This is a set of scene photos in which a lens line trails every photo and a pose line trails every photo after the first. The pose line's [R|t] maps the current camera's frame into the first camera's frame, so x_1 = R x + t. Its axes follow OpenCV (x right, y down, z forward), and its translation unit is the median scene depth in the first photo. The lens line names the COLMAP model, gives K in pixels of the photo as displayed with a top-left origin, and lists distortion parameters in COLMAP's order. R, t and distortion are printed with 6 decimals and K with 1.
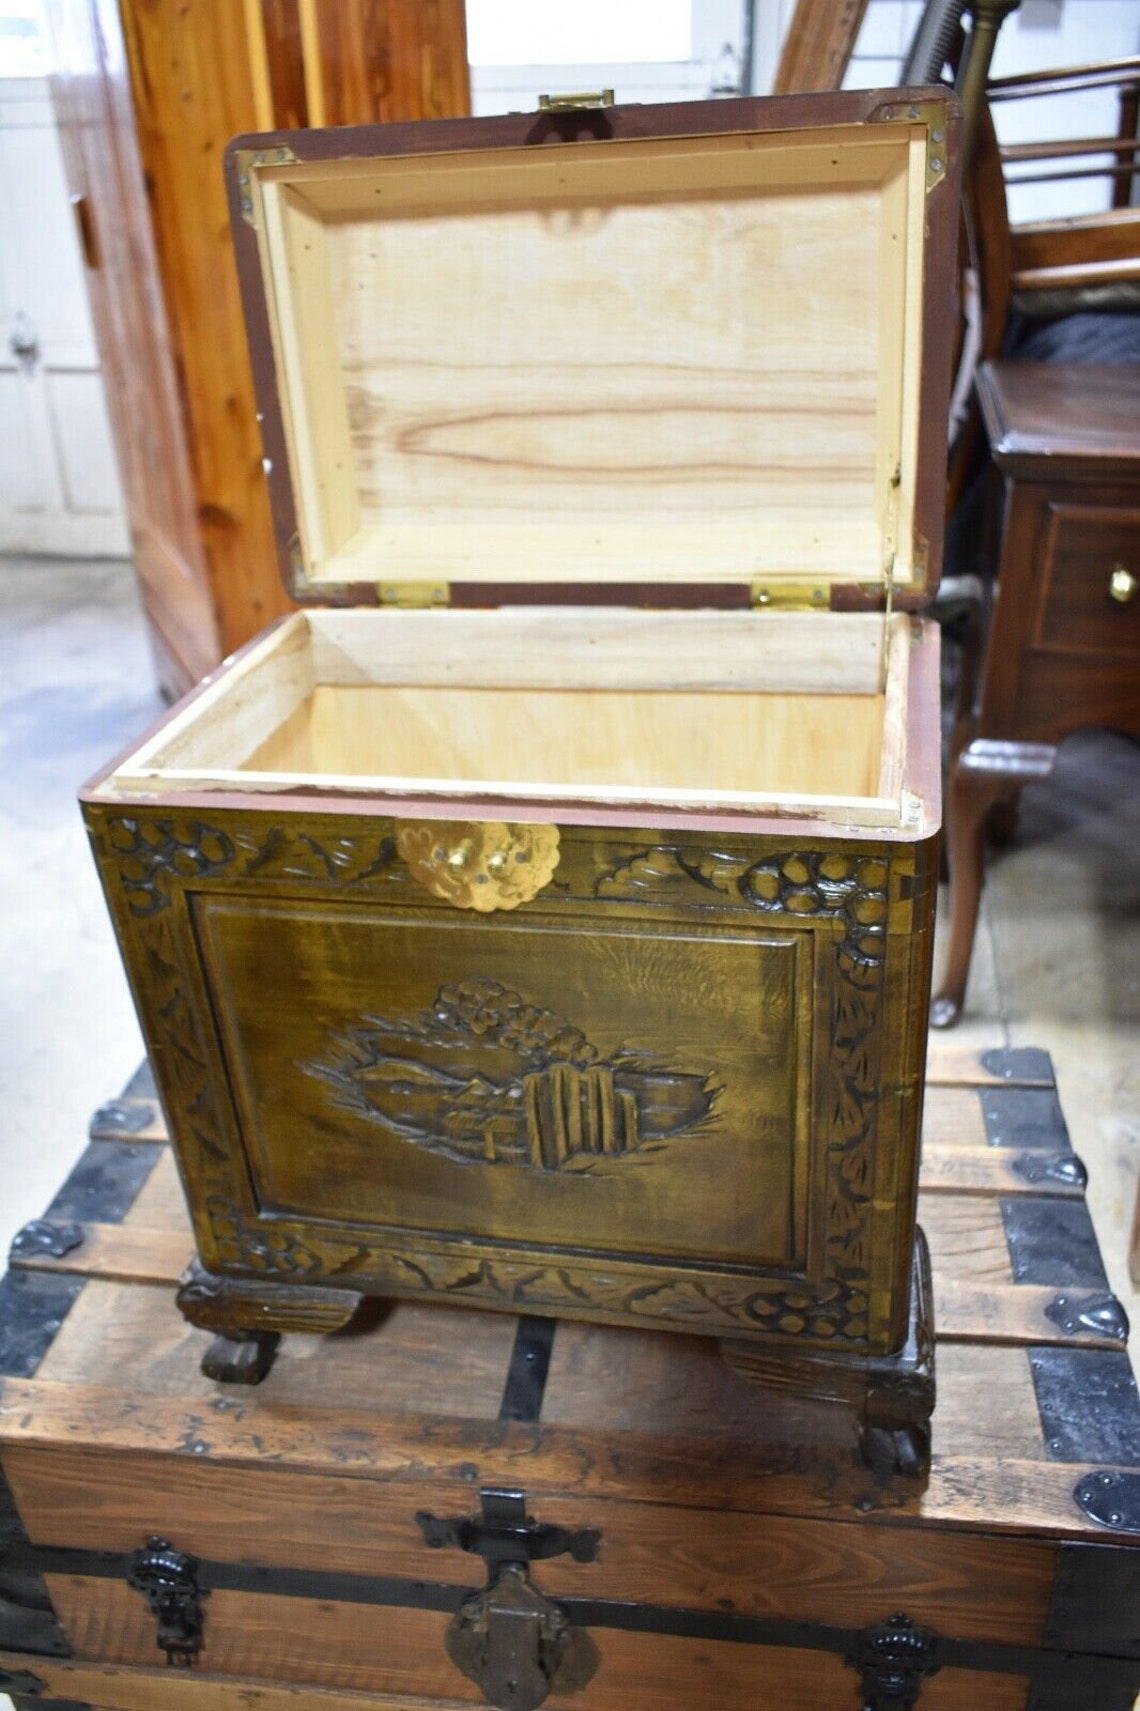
lens RADIAL K [[1405.9, 0, 637.5], [0, 1405.9, 856.6], [0, 0, 1]] dist [-0.008000, 0.000400]
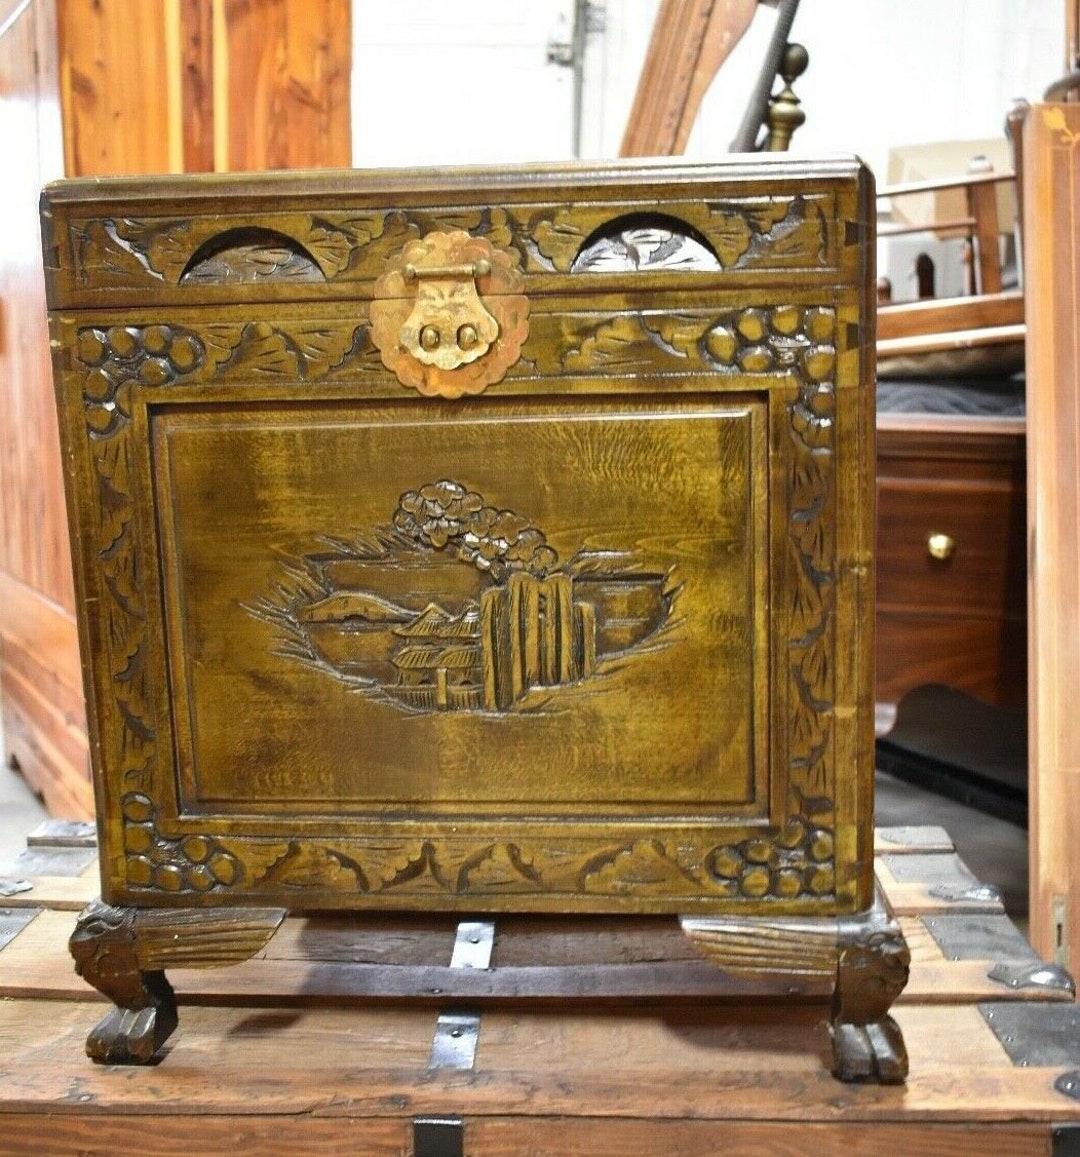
lens RADIAL K [[1316.9, 0, 628.9], [0, 1316.9, 577.1], [0, 0, 1]] dist [-0.016290, 0.022968]
pose [[0.991918, 0.001385, 0.126873, -0.094211], [0.041588, 0.941152, -0.335416, 0.455653], [-0.119871, 0.337982, 0.933488, 0.110033]]
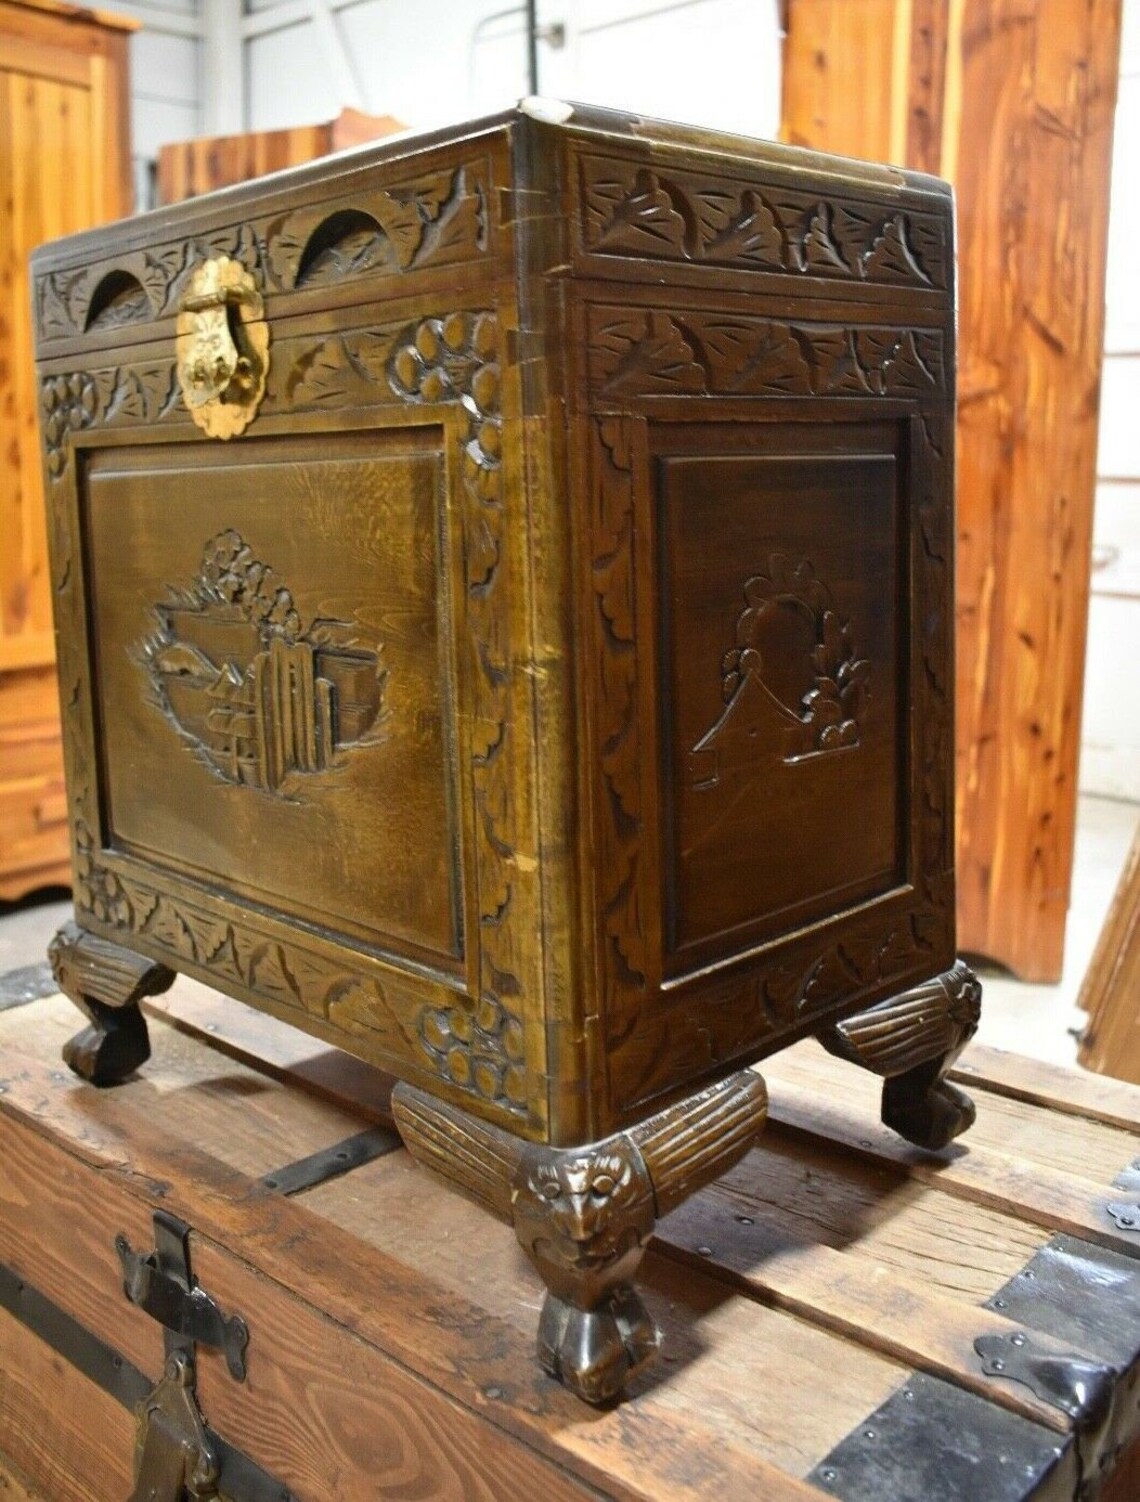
lens RADIAL K [[1460.1, 0, 569.1], [0, 1460.1, 651.0], [0, 0, 1]] dist [-0.037577, 0.000444]
pose [[0.814583, 0.095204, -0.572181, 0.602977], [-0.289996, 0.921151, -0.259583, 0.329449], [0.502352, 0.377383, 0.777962, 0.372335]]
